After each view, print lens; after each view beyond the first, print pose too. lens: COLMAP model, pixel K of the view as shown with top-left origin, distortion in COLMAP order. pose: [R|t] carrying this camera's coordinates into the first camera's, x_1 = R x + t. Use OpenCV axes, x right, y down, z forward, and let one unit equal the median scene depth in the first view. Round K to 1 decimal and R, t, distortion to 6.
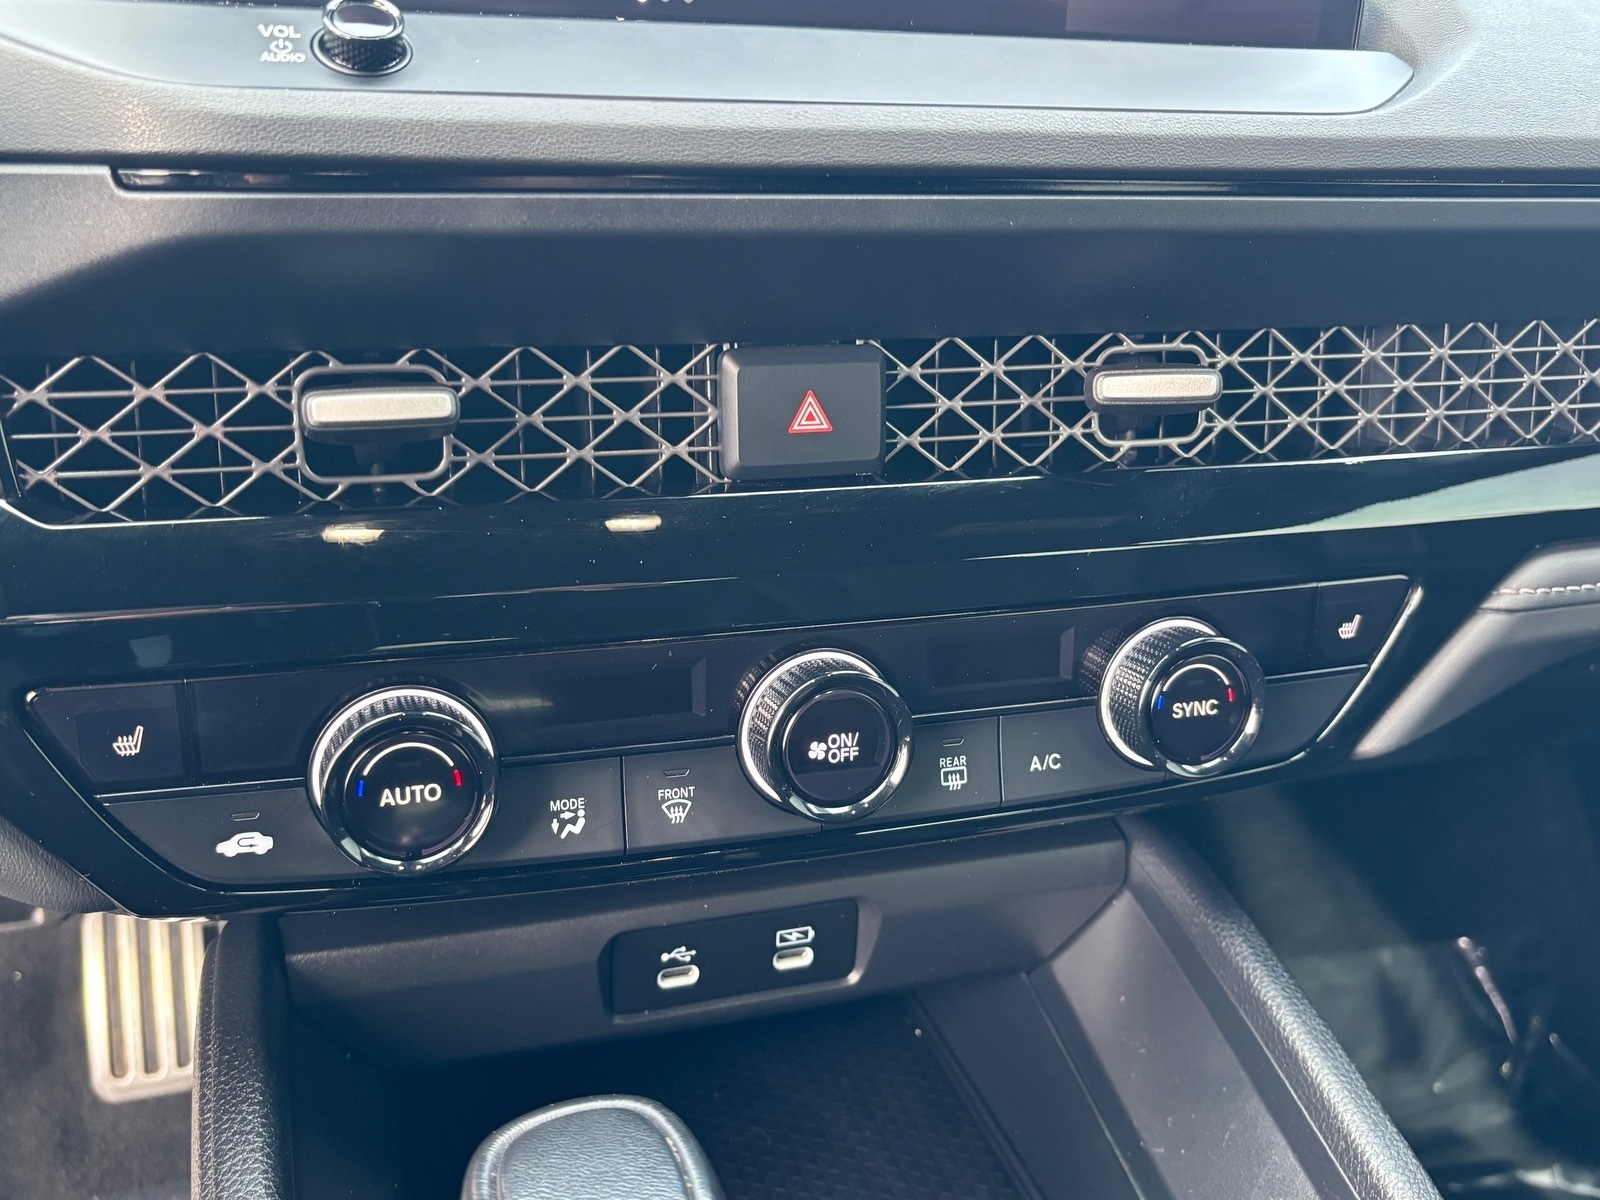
lens RADIAL K [[1591.4, 0, 801.4], [0, 1591.4, 577.1], [0, 0, 1]] dist [-0.002633, 0.000000]
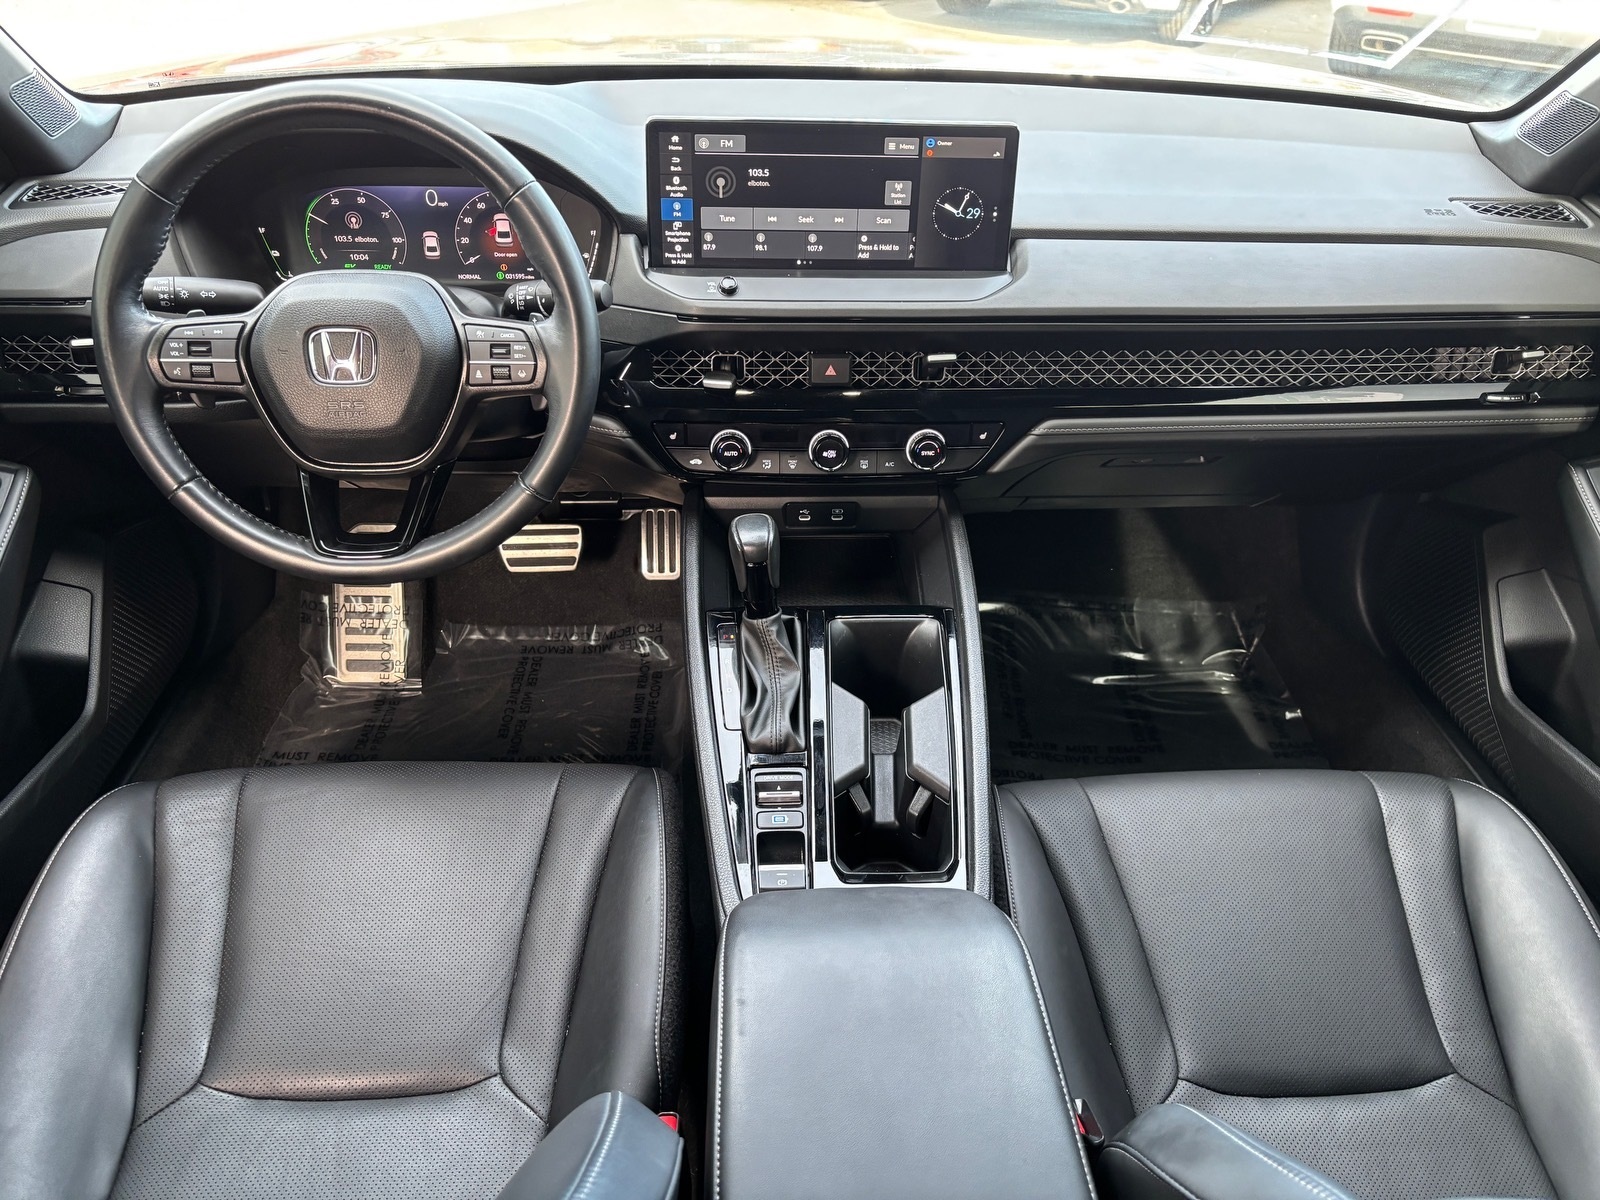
lens RADIAL K [[1247.4, 0, 824.0], [0, 1247.4, 619.6], [0, 0, 1]] dist [0.026463, -0.051806]
pose [[0.965965, 0.116459, -0.230976, 0.696822], [-0.071933, 0.978637, 0.192600, -0.080338], [0.248471, -0.169430, 0.953706, -1.889279]]
